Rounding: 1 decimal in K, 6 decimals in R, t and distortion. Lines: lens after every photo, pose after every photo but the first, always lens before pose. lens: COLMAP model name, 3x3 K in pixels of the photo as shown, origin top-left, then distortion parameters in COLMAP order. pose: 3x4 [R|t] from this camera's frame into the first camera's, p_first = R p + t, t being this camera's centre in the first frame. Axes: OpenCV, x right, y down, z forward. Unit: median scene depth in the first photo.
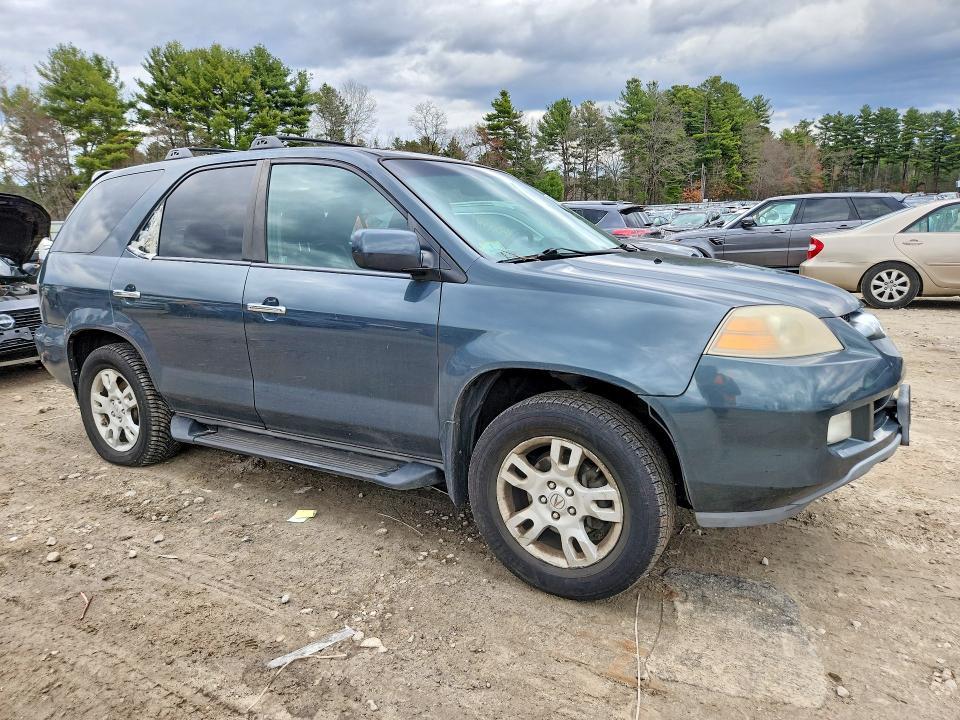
lens RADIAL K [[719.2, 0, 476.2], [0, 719.2, 370.1], [0, 0, 1]] dist [0.029389, -0.022288]
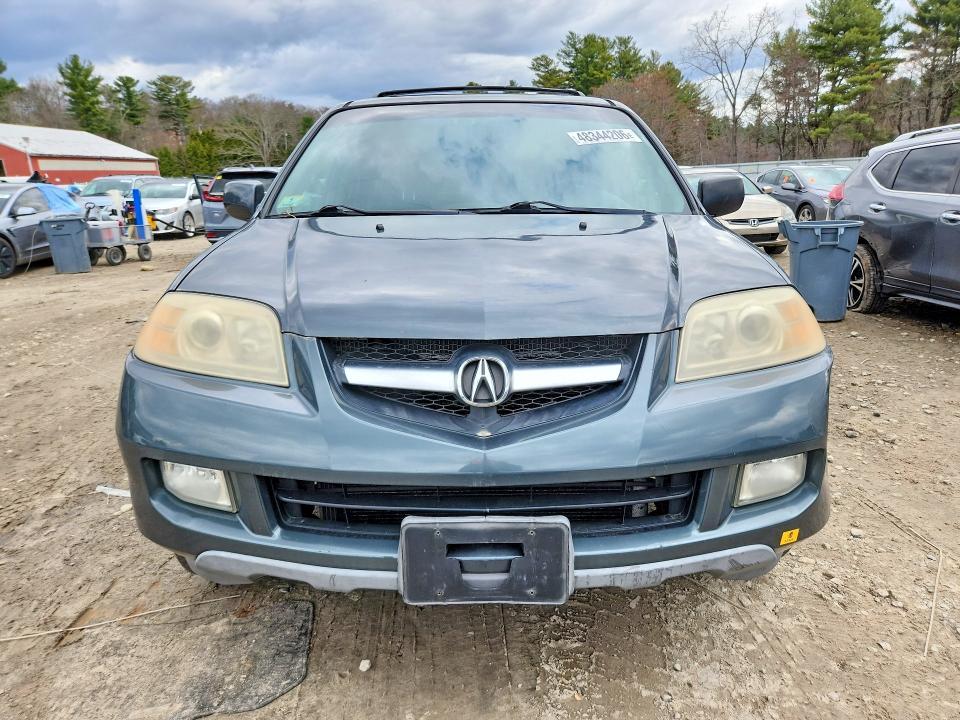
lens RADIAL K [[719.2, 0, 479.2], [0, 719.2, 369.0], [0, 0, 1]] dist [0.029389, -0.022288]
pose [[0.475142, 0.231532, -0.848901, 0.152159], [-0.161875, 0.971294, 0.174310, -0.023725], [0.864891, 0.054594, 0.498982, 0.113762]]
